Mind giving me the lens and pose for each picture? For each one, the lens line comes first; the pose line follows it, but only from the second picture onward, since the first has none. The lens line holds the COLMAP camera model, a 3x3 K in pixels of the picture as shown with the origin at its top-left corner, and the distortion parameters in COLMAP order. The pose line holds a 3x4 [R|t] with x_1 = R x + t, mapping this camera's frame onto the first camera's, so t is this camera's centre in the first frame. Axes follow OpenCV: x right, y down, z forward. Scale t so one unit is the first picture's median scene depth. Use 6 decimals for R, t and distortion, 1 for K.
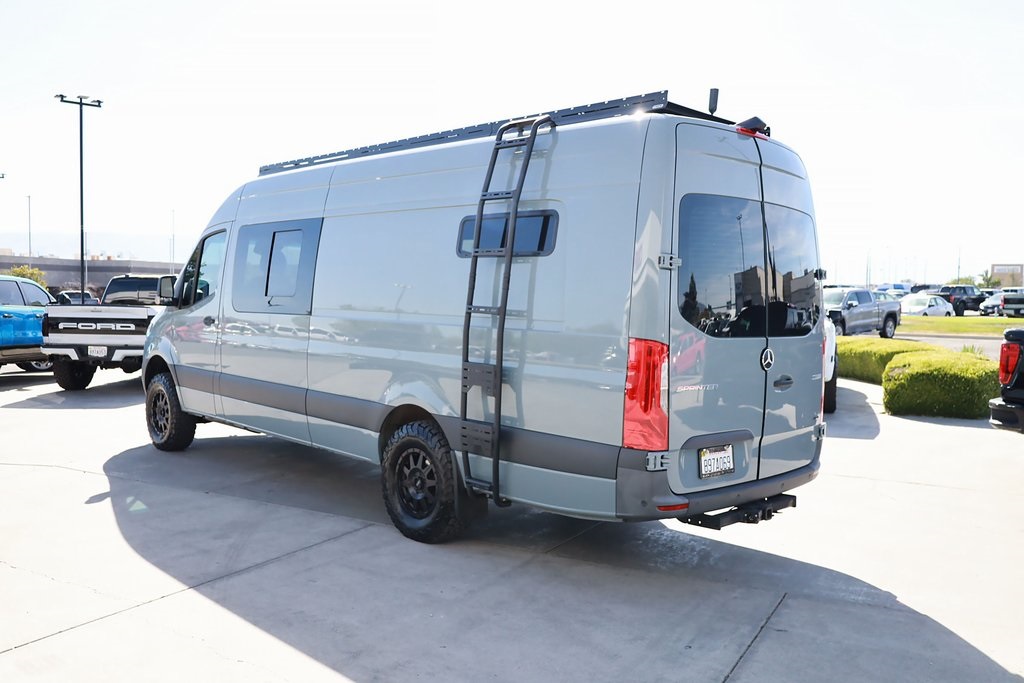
lens RADIAL K [[875.0, 0, 511.3], [0, 875.0, 345.0], [0, 0, 1]] dist [-0.008506, 0.000450]
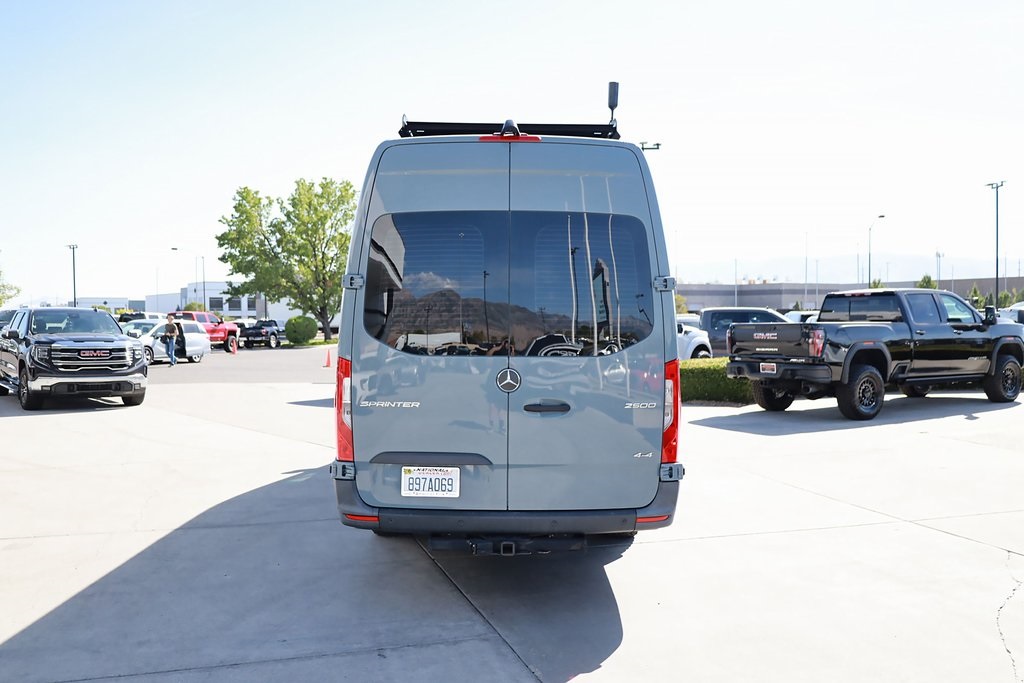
lens RADIAL K [[901.6, 0, 518.9], [0, 901.6, 338.4], [0, 0, 1]] dist [0.007117, -0.008106]
pose [[0.697628, -0.003247, -0.716452, 1.062768], [-0.019413, 0.999537, -0.023433, -0.006178], [0.716197, 0.030256, 0.697242, 0.370131]]
